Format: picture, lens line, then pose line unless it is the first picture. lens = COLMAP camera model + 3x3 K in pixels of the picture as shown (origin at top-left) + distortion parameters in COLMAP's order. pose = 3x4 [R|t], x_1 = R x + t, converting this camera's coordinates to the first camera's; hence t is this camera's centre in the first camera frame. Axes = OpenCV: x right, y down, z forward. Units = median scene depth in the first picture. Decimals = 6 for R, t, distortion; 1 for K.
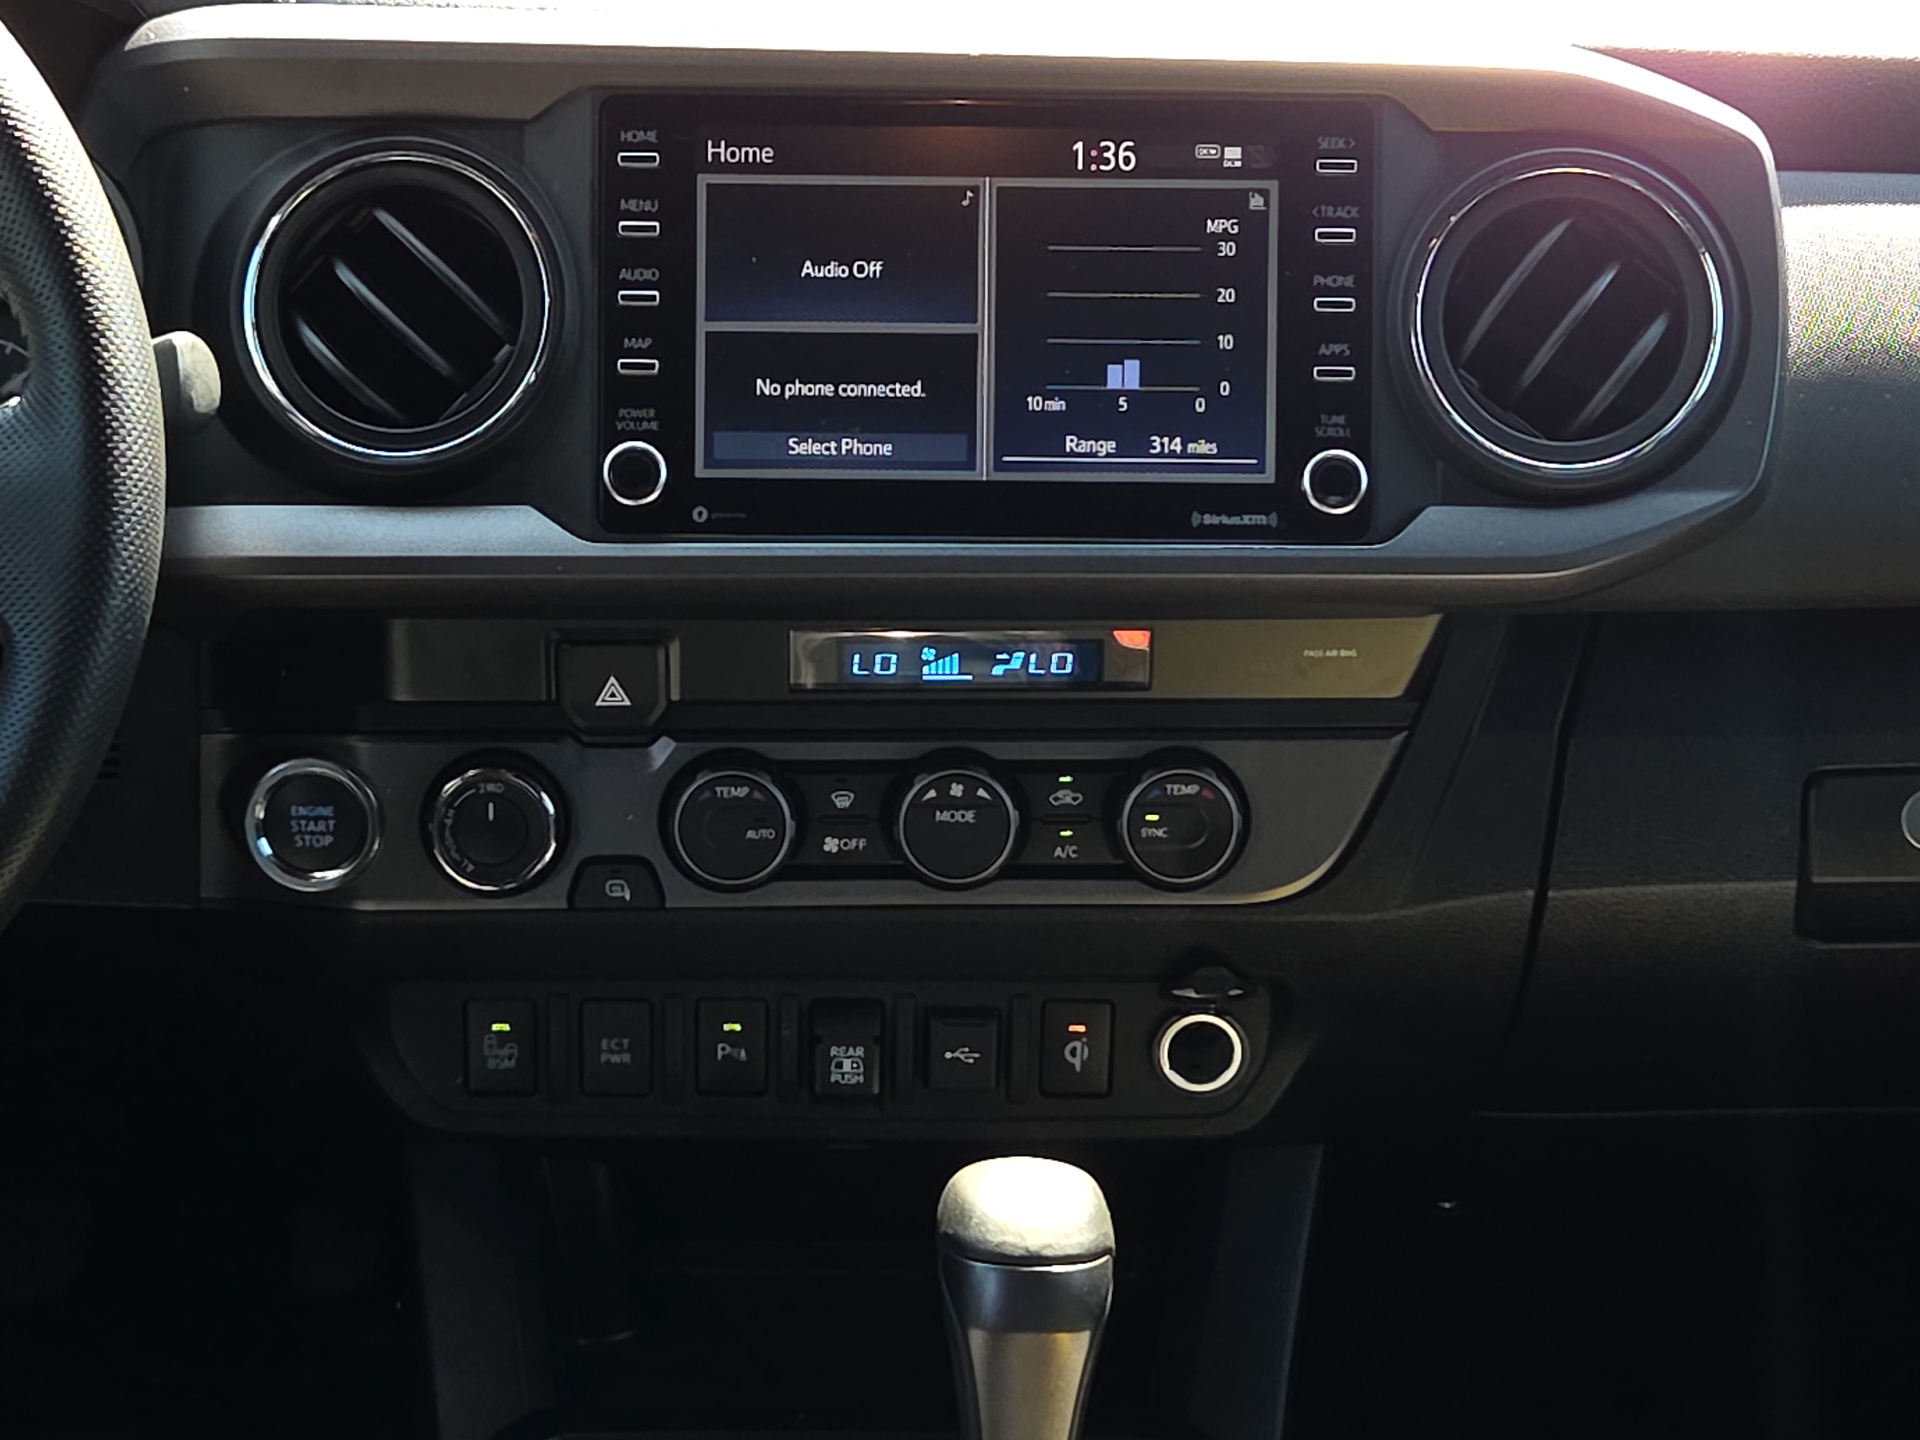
lens RADIAL K [[3710.9, 0, 871.7], [0, 3710.9, 679.6], [0, 0, 1]] dist [0.025758, 0.000000]
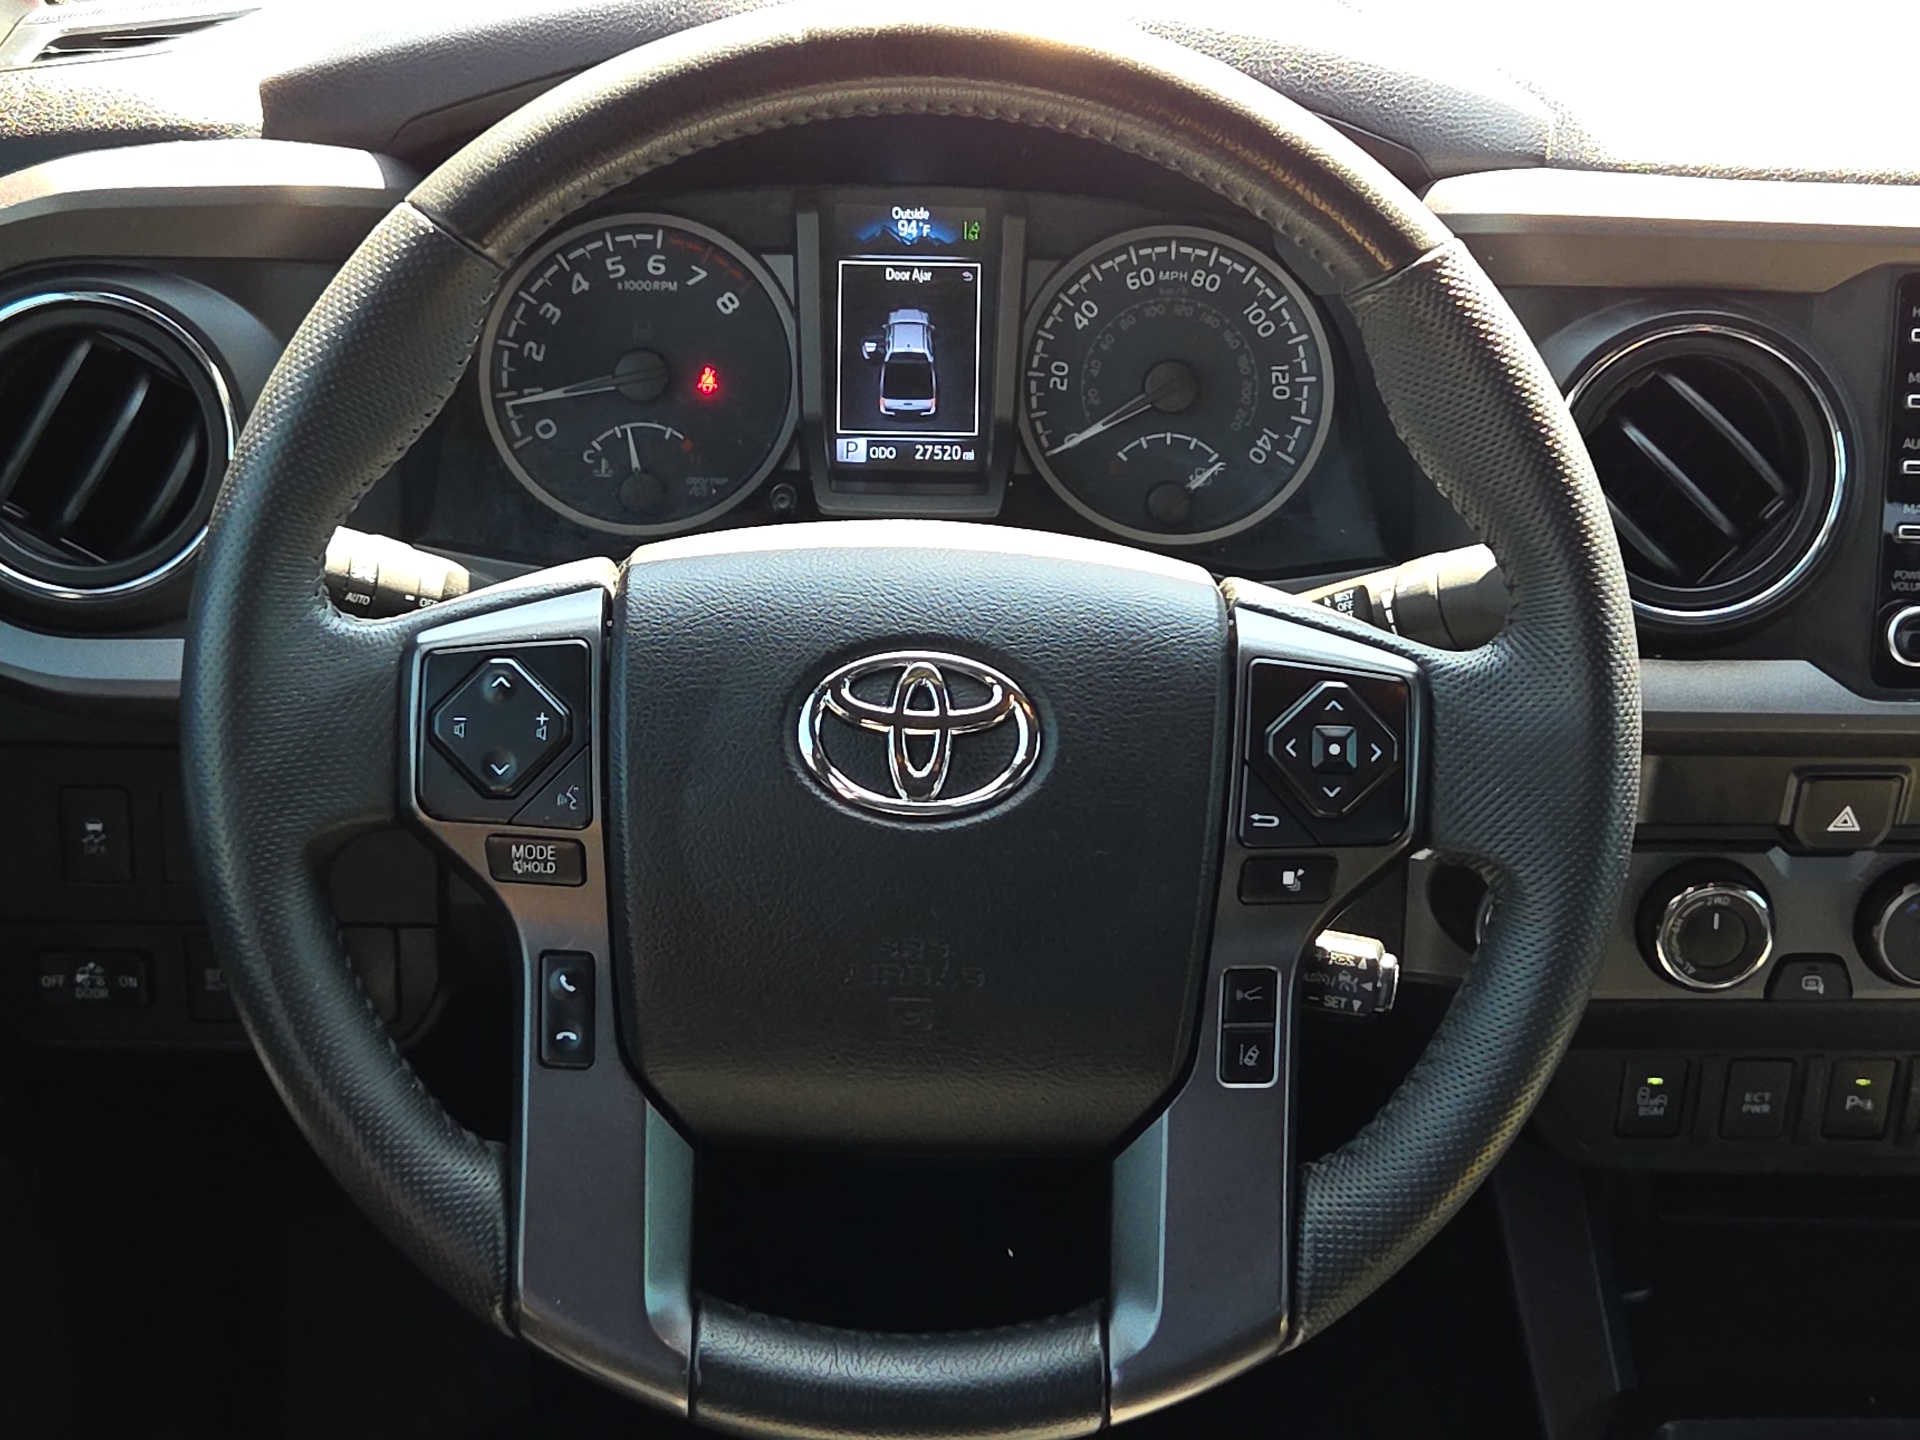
lens RADIAL K [[2996.8, 0, 958.9], [0, 2996.8, 678.8], [0, 0, 1]] dist [0.012195, 0.000000]
pose [[0.999930, 0.007912, 0.008747, -0.340634], [-0.009086, 0.989591, 0.143625, -0.162276], [-0.007519, -0.143694, 0.989594, 0.152119]]
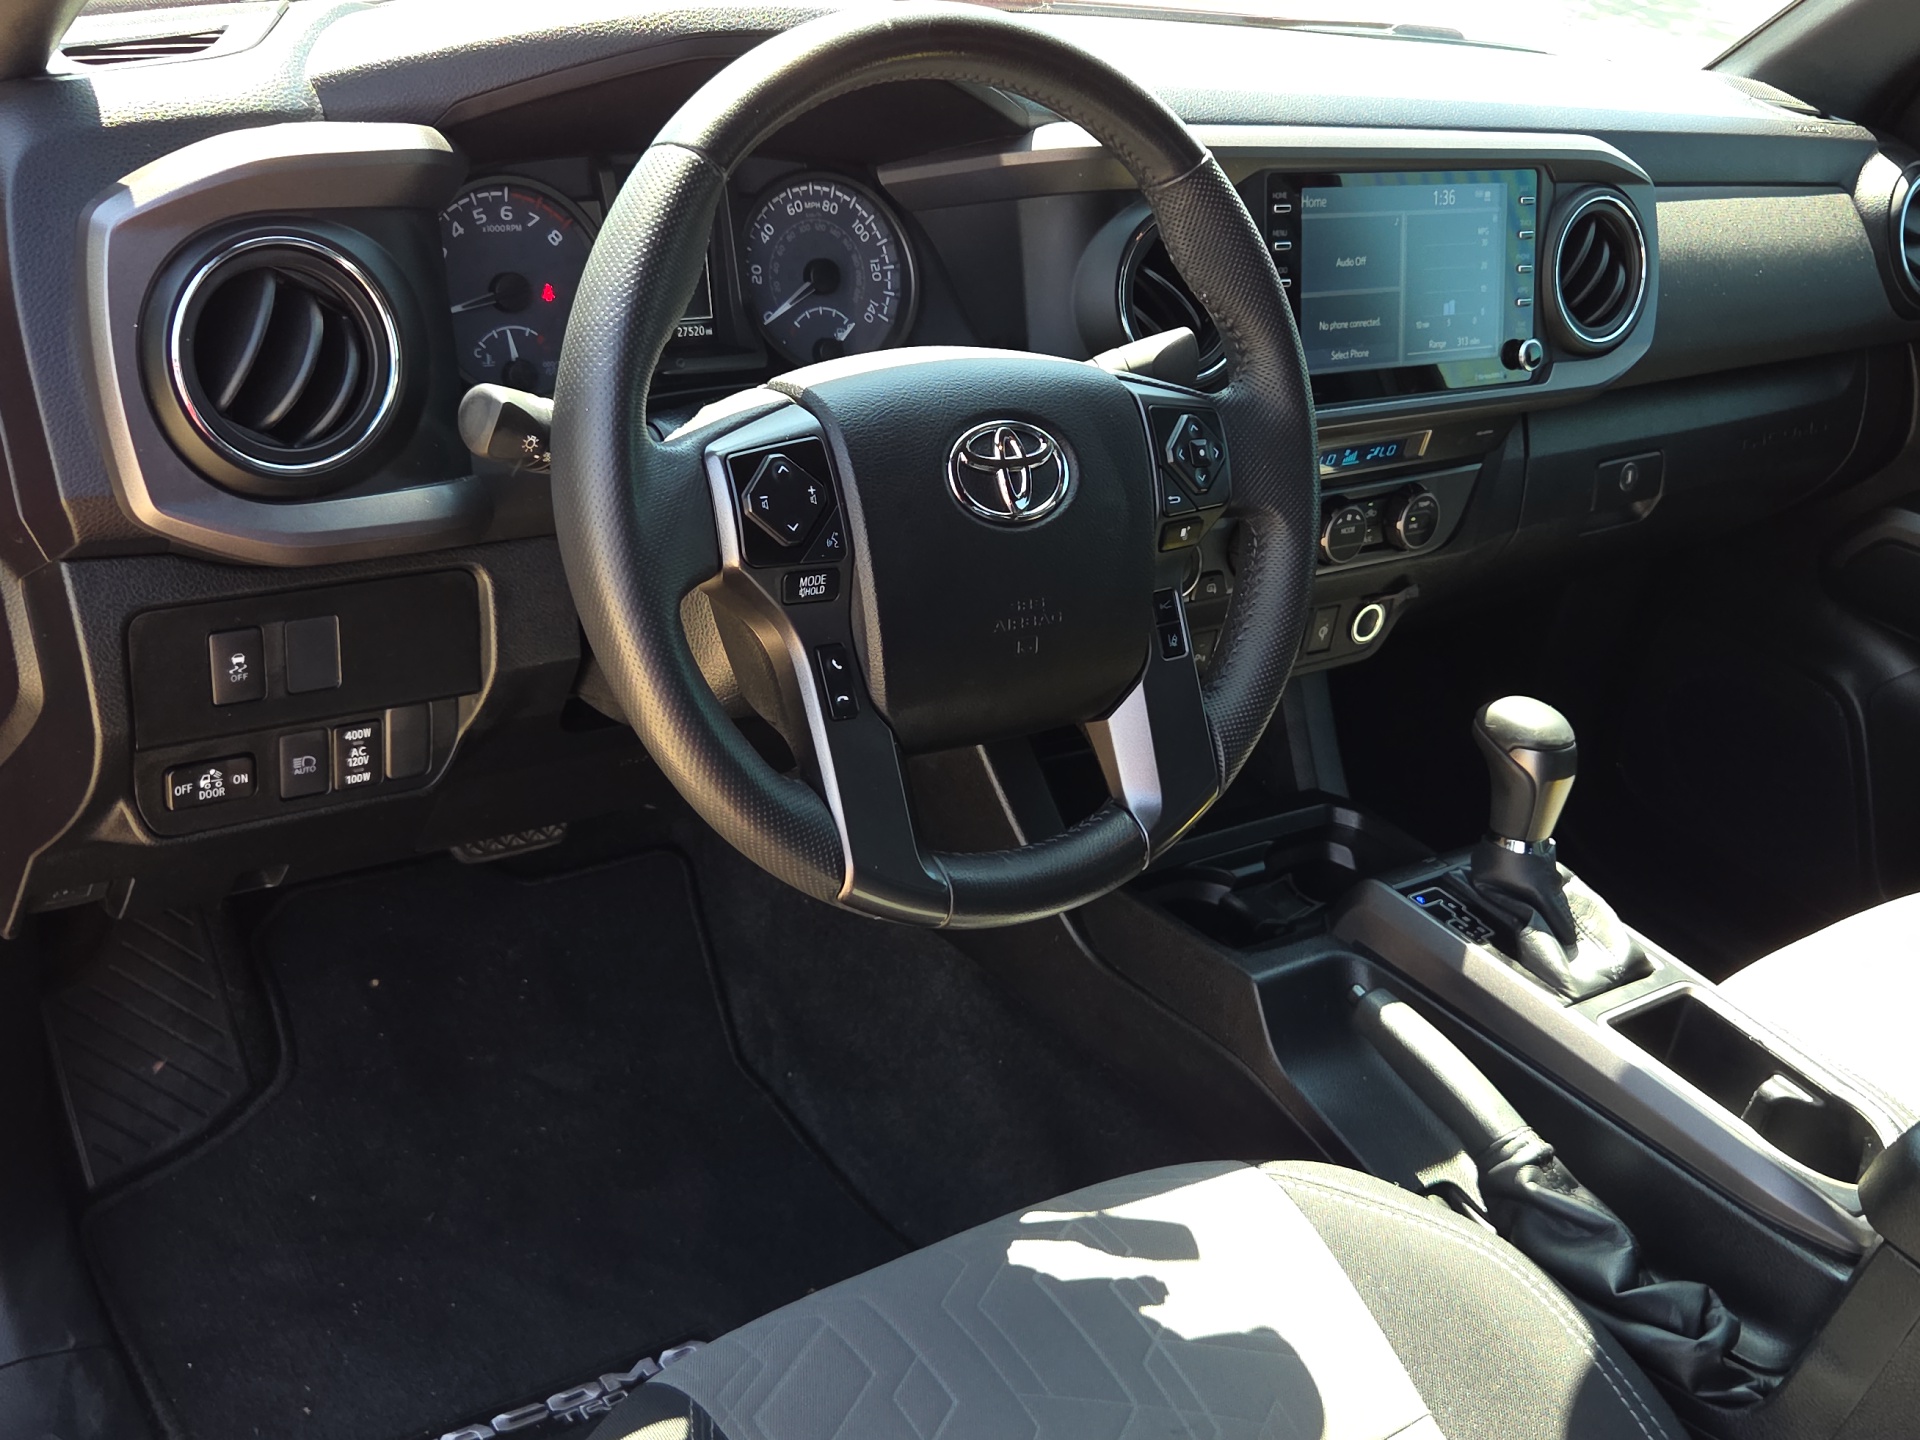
lens RADIAL K [[1986.6, 0, 906.6], [0, 1986.6, 691.2], [0, 0, 1]] dist [-0.016560, 0.000000]
pose [[0.825964, -0.167834, 0.538158, -0.794943], [0.051324, 0.973076, 0.224699, -0.136857], [-0.561381, -0.157973, 0.812340, 0.253416]]
